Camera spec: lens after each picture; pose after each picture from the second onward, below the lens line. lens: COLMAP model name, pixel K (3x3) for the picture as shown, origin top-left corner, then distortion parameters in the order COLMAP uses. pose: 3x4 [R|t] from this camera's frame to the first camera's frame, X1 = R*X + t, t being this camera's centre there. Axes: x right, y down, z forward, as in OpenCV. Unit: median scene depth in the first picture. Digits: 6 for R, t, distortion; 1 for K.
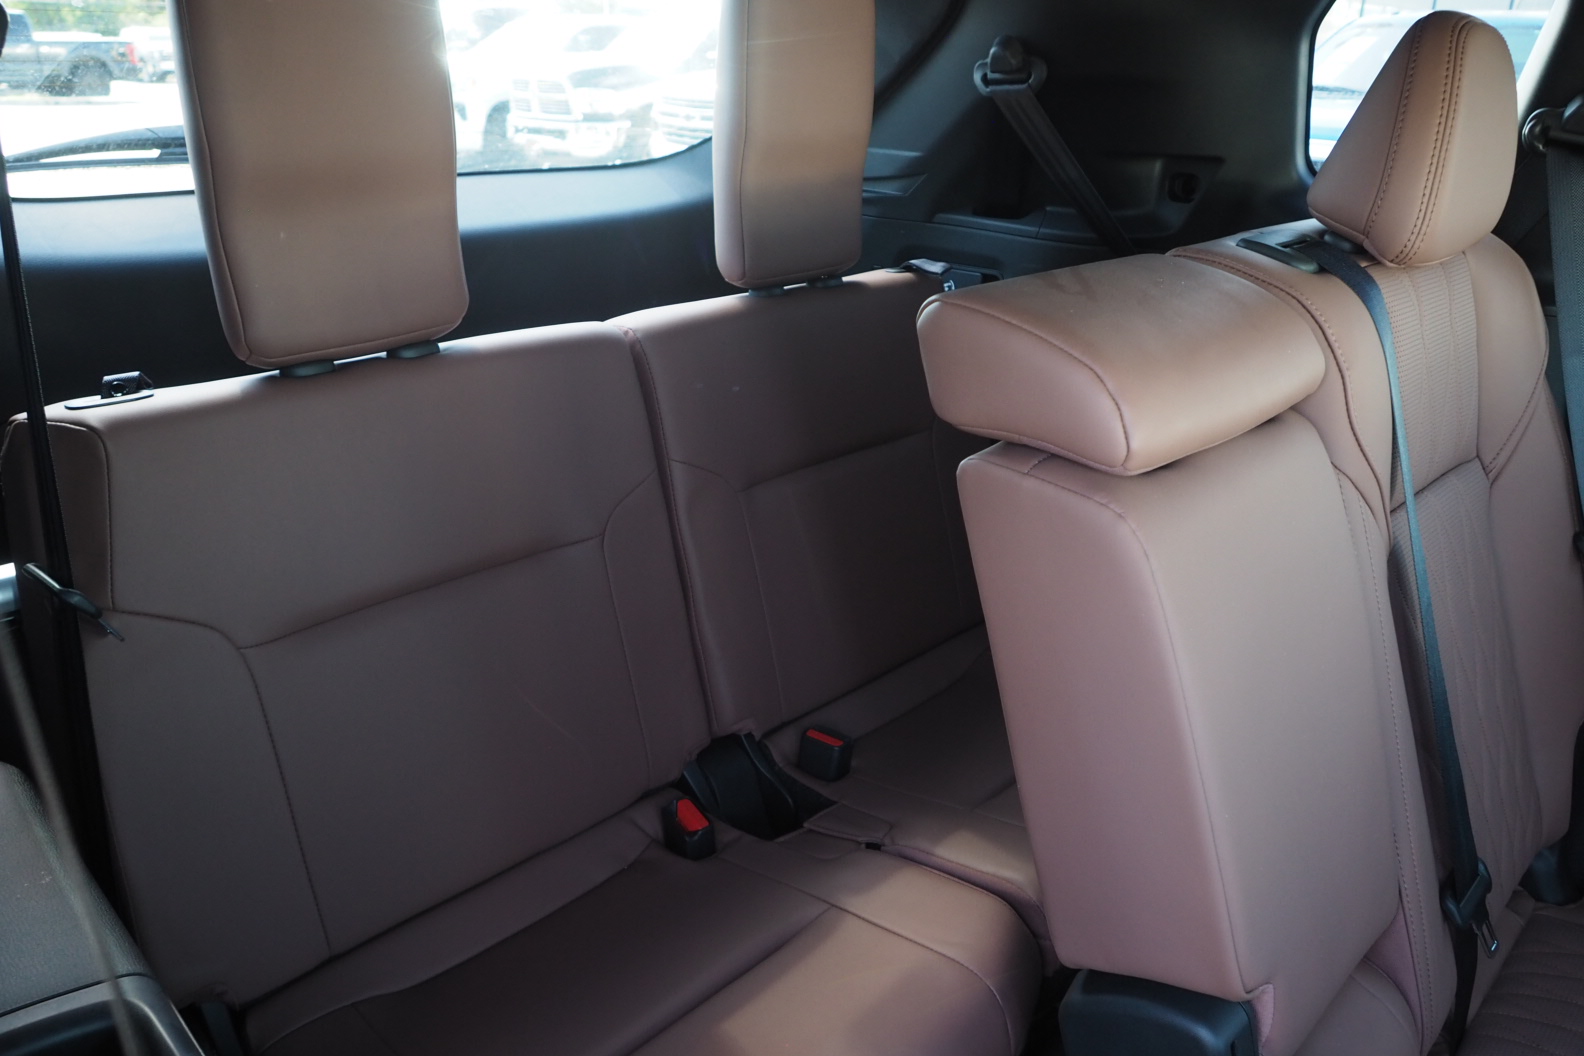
lens RADIAL K [[1183.4, 0, 790.1], [0, 1183.4, 541.9], [0, 0, 1]] dist [0.003547, -0.009105]
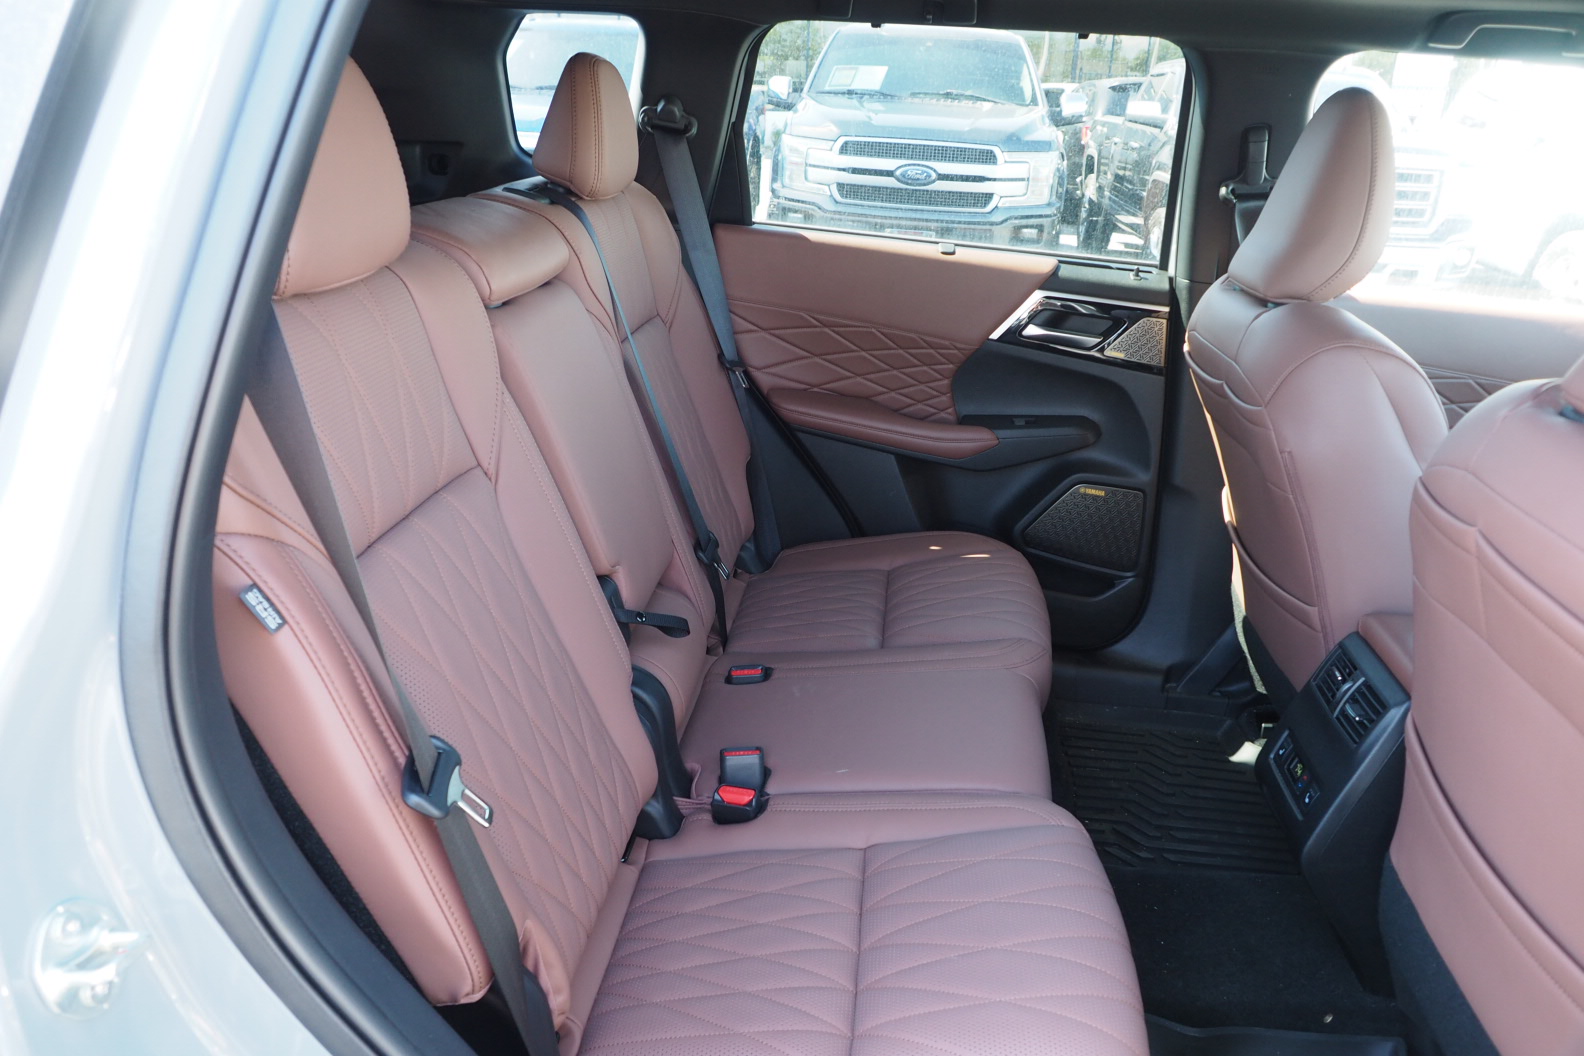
lens RADIAL K [[1183.4, 0, 801.2], [0, 1183.4, 526.7], [0, 0, 1]] dist [0.003547, -0.009105]
pose [[0.792606, -0.211914, 0.571724, -0.316096], [0.218488, 0.974105, 0.058159, 0.189437], [-0.569244, 0.078818, 0.818382, -0.521328]]
